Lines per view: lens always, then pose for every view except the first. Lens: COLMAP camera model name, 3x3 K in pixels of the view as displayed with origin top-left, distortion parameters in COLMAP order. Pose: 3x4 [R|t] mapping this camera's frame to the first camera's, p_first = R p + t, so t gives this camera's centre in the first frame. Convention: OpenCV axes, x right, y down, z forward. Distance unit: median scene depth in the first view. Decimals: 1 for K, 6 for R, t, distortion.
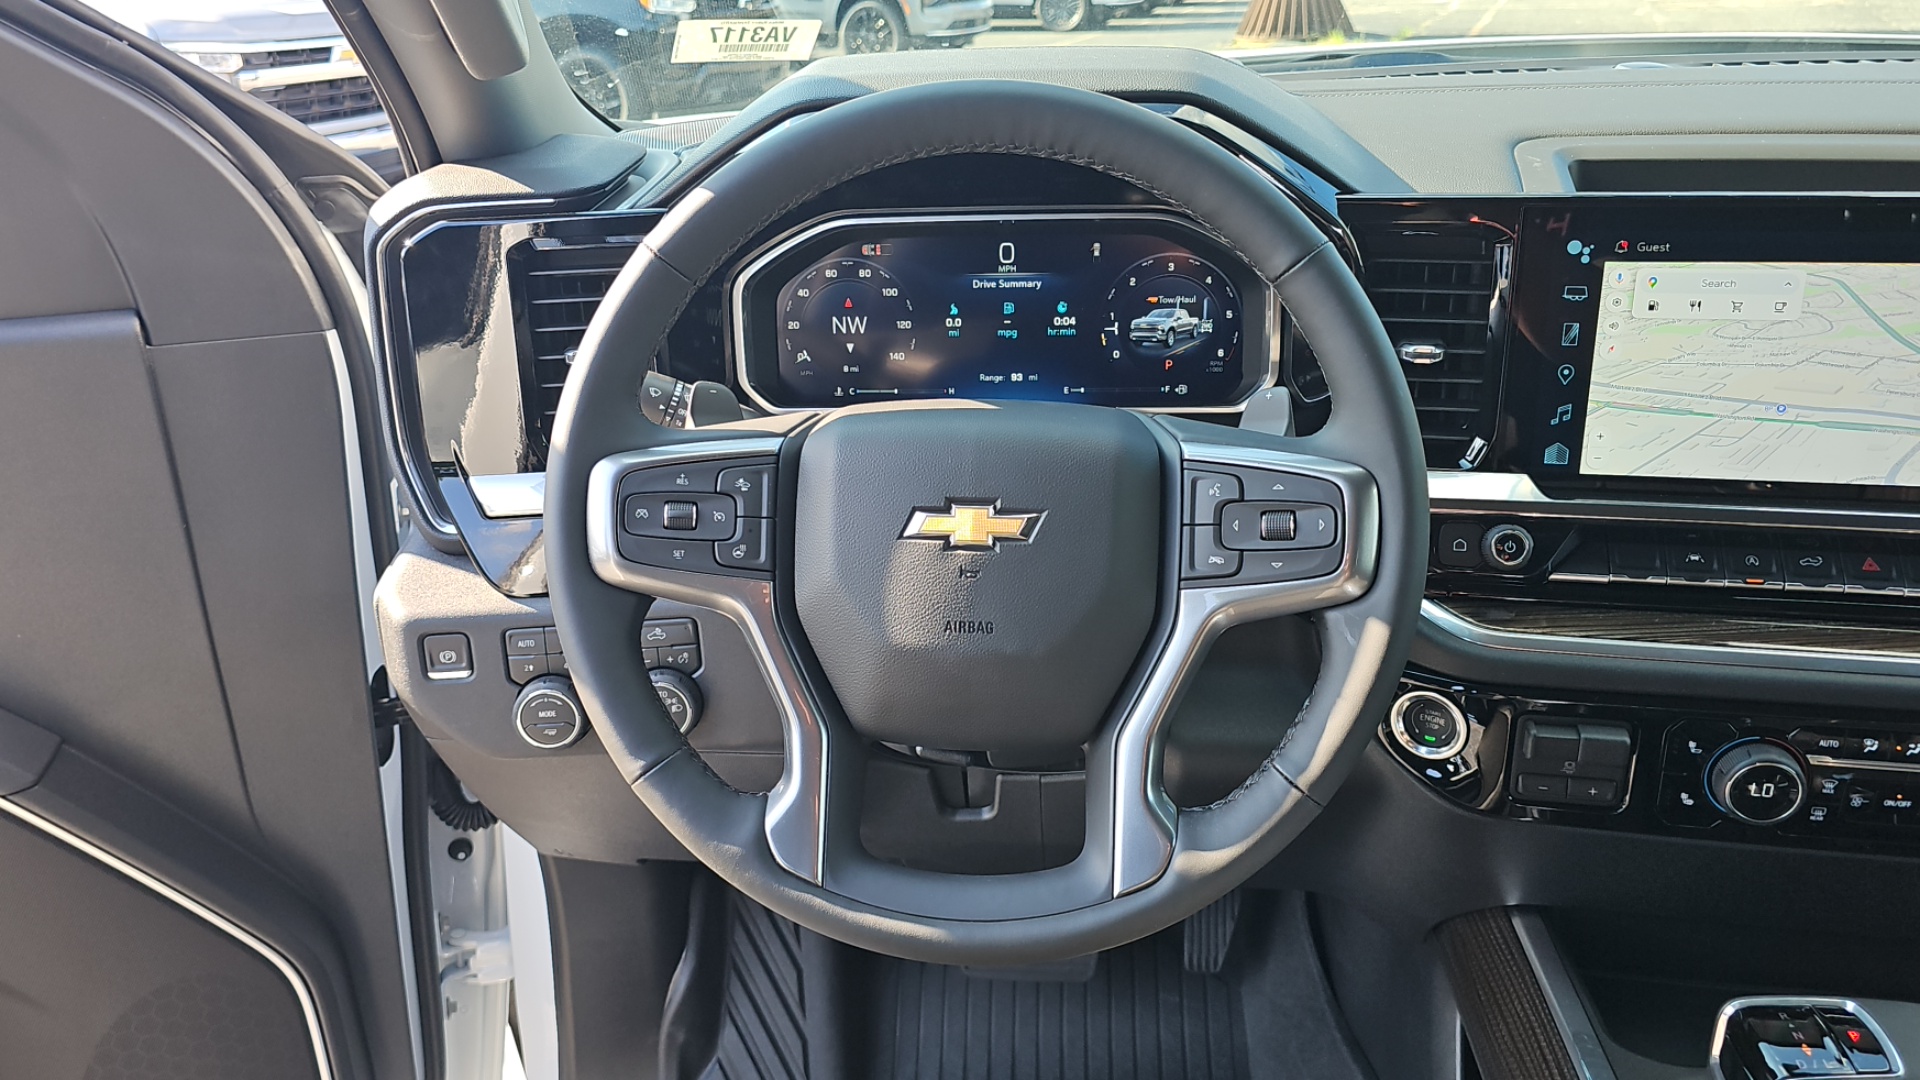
lens RADIAL K [[1389.5, 0, 967.8], [0, 1389.5, 538.0], [0, 0, 1]] dist [0.091615, -0.119358]
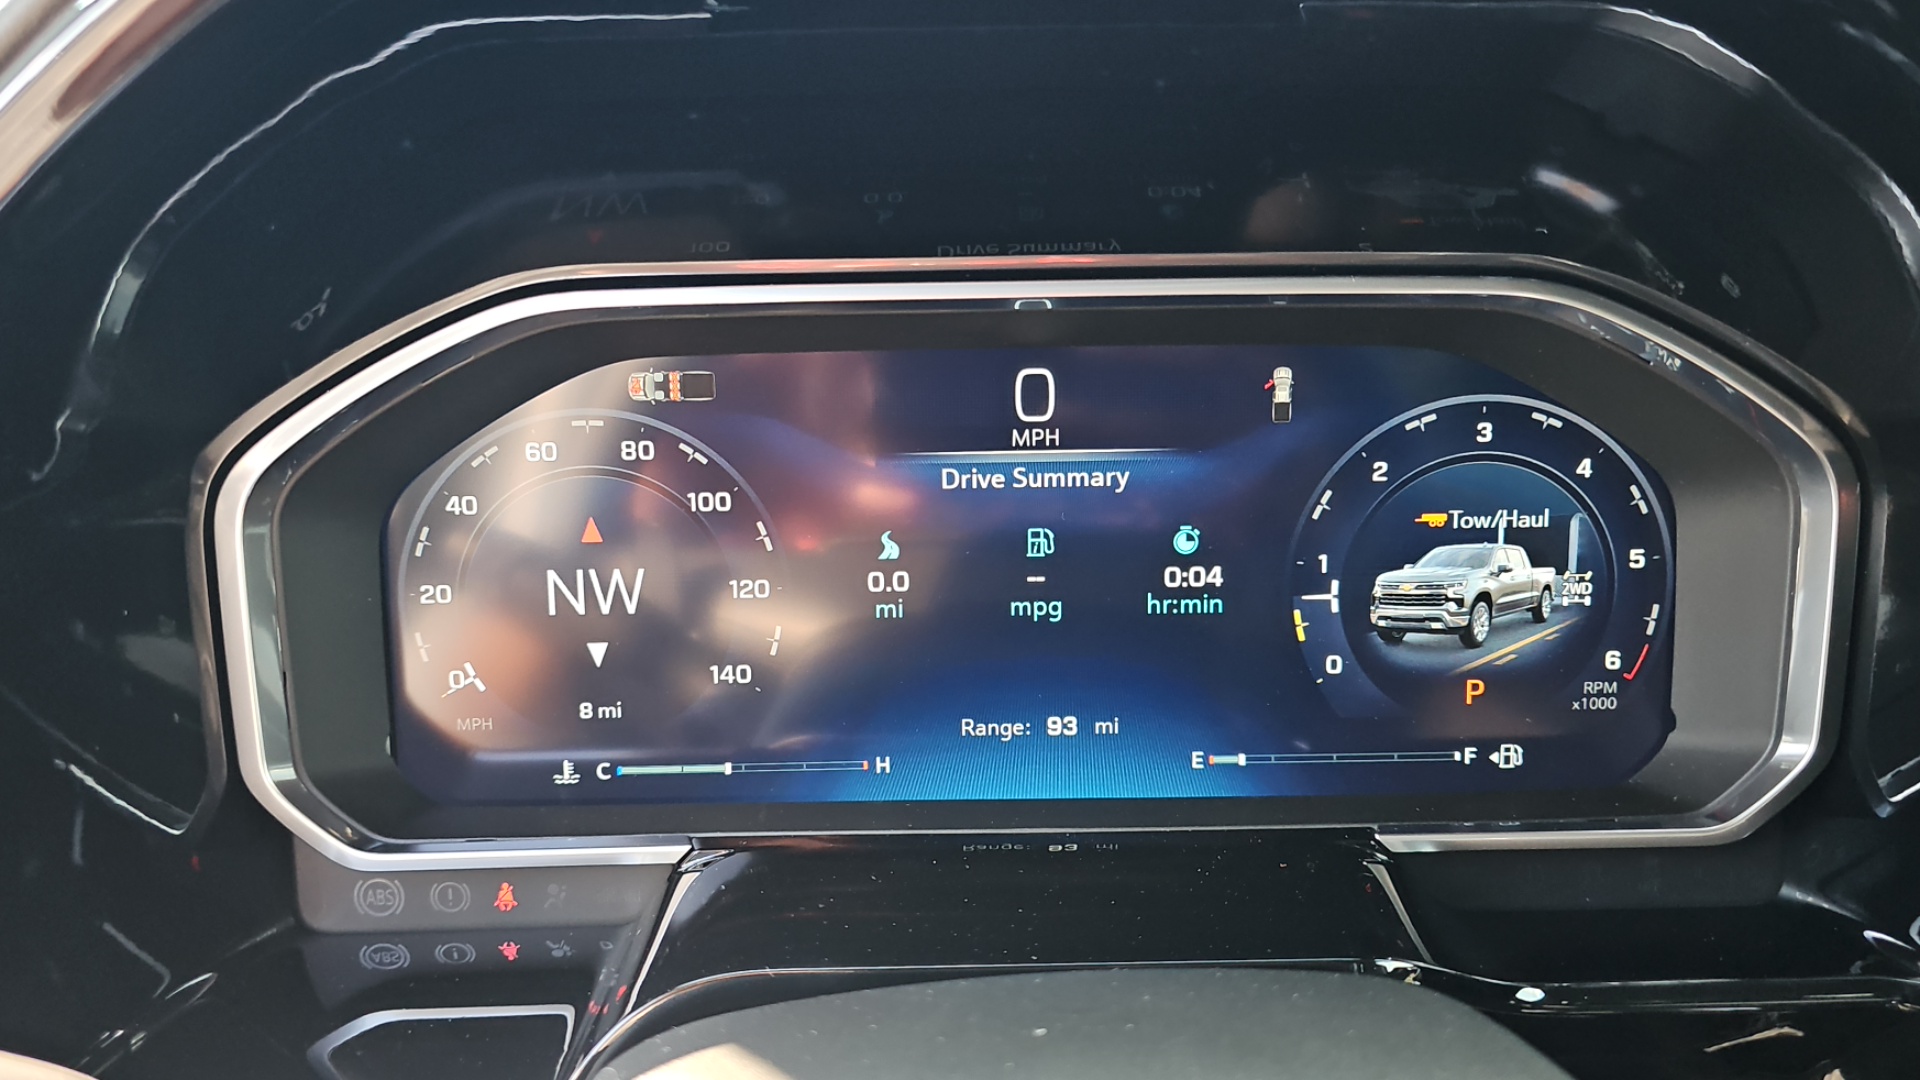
lens RADIAL K [[1389.5, 0, 967.8], [0, 1389.5, 538.0], [0, 0, 1]] dist [0.091615, -0.119358]
pose [[0.993521, -0.011413, 0.113071, -0.036566], [0.021501, 0.995853, -0.088404, -0.160430], [-0.111594, 0.090262, 0.989646, 0.764926]]
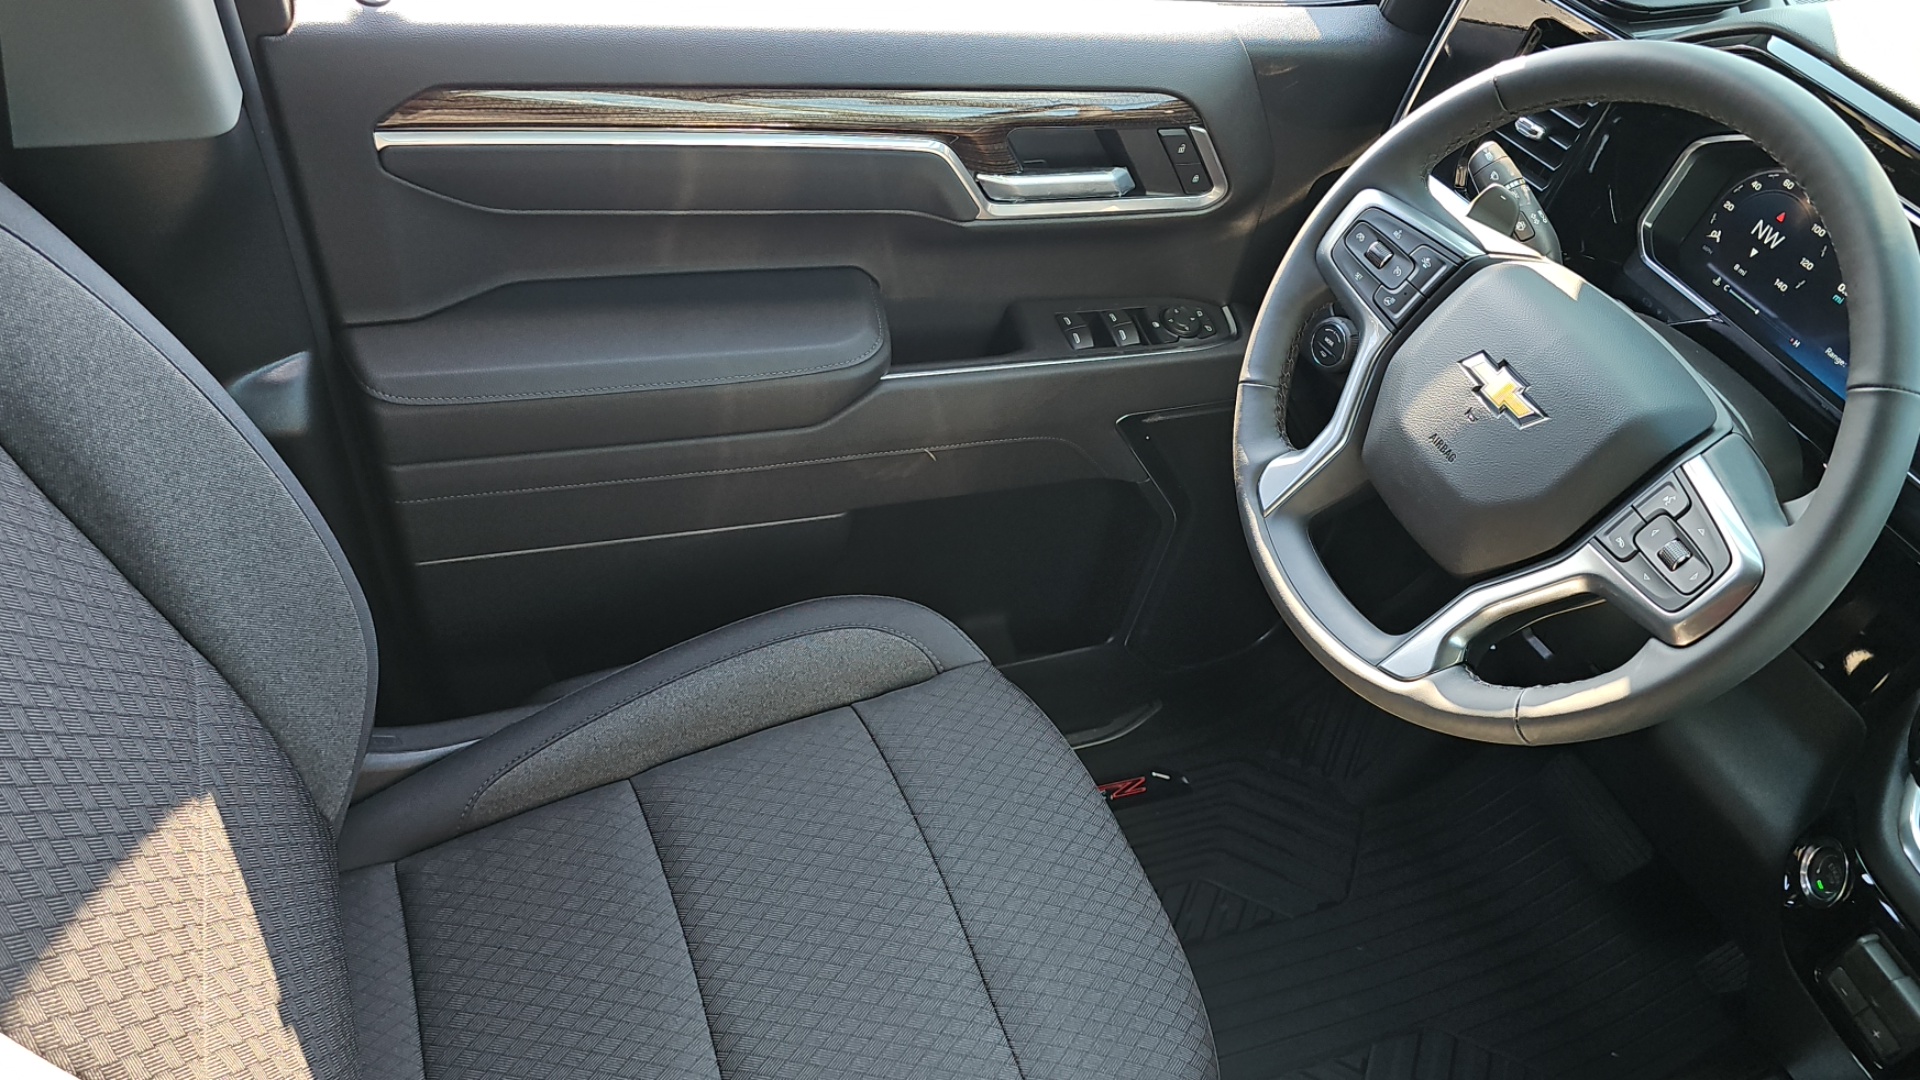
lens RADIAL K [[1389.5, 0, 967.8], [0, 1389.5, 538.0], [0, 0, 1]] dist [0.091615, -0.119358]
pose [[0.443779, 0.689748, -0.572108, 0.500546], [-0.516654, 0.718561, 0.465552, -0.209157], [0.732208, 0.088980, 0.675244, -0.168812]]
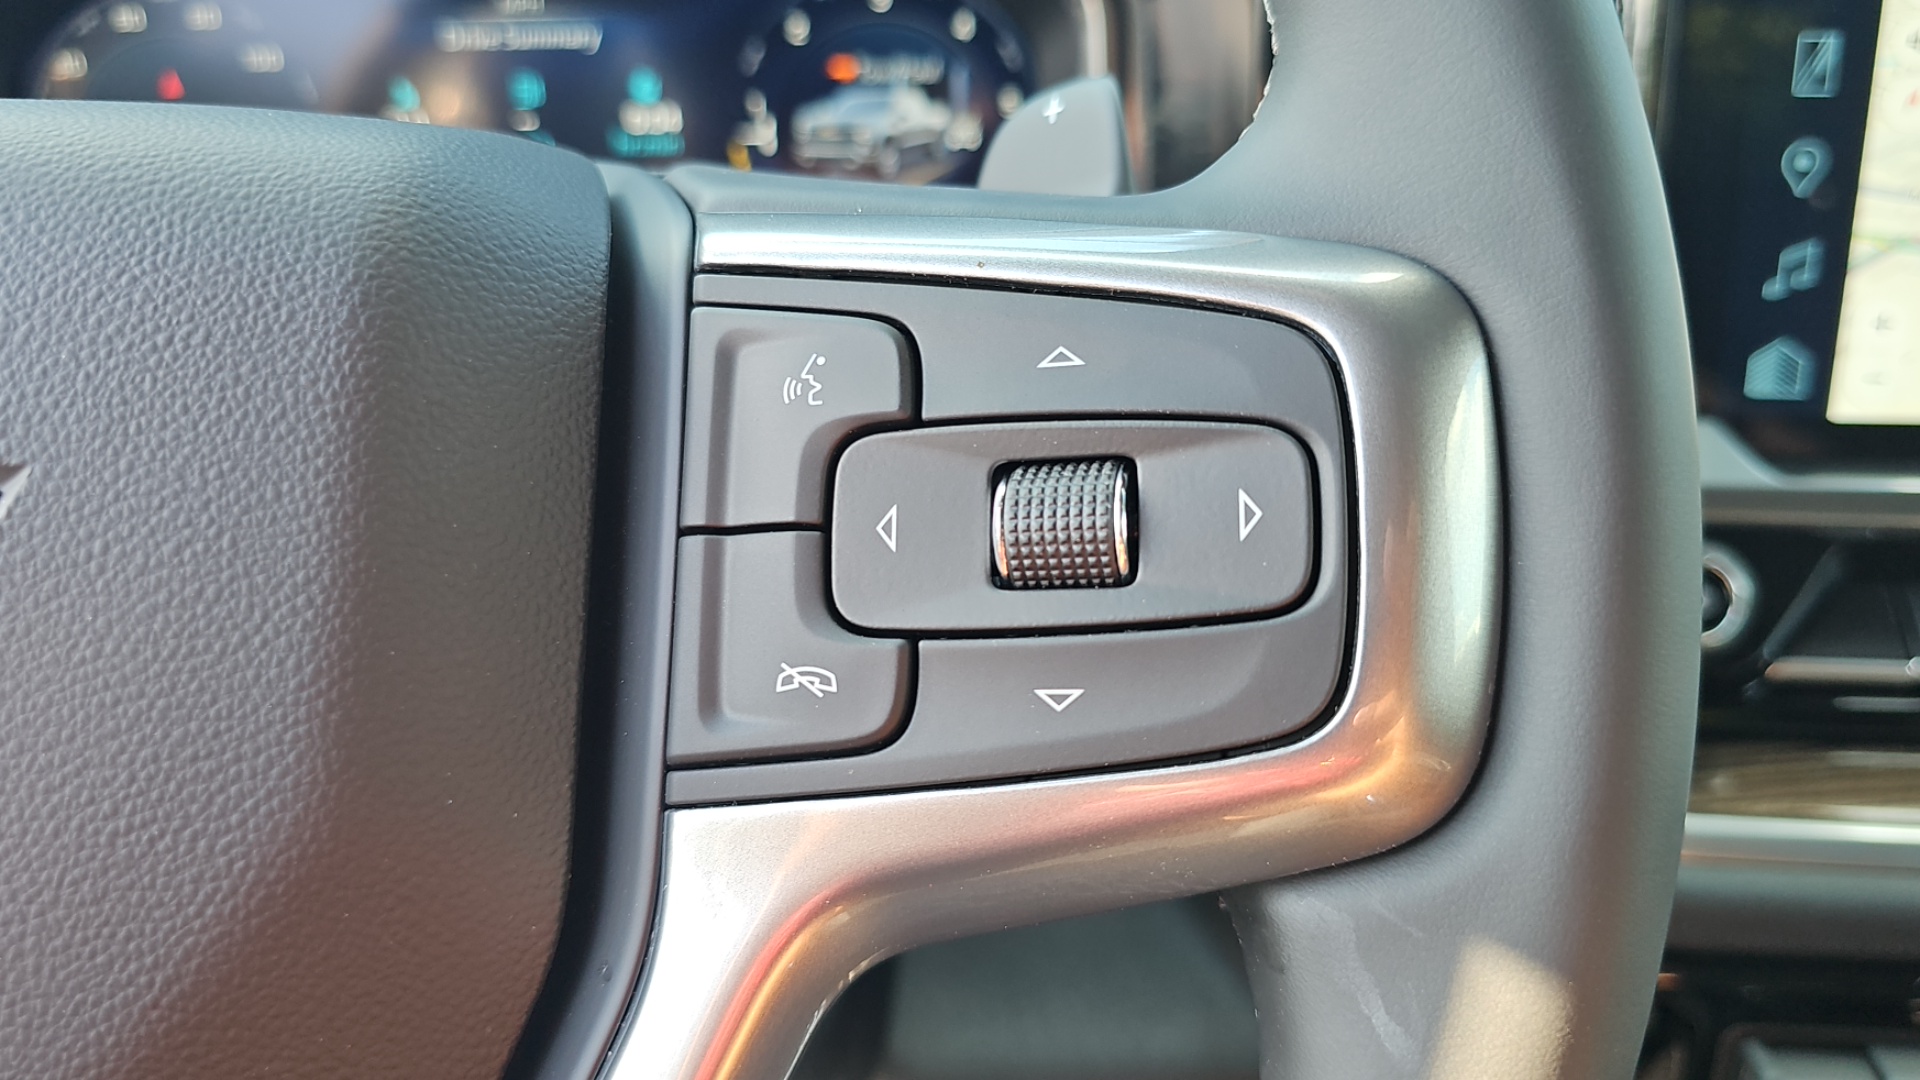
lens RADIAL K [[1389.5, 0, 967.8], [0, 1389.5, 538.0], [0, 0, 1]] dist [0.091615, -0.119358]
pose [[0.997035, -0.016001, 0.075268, 0.154125], [0.018885, 0.999108, -0.037762, 0.001359], [-0.074597, 0.039072, 0.996448, 0.627490]]
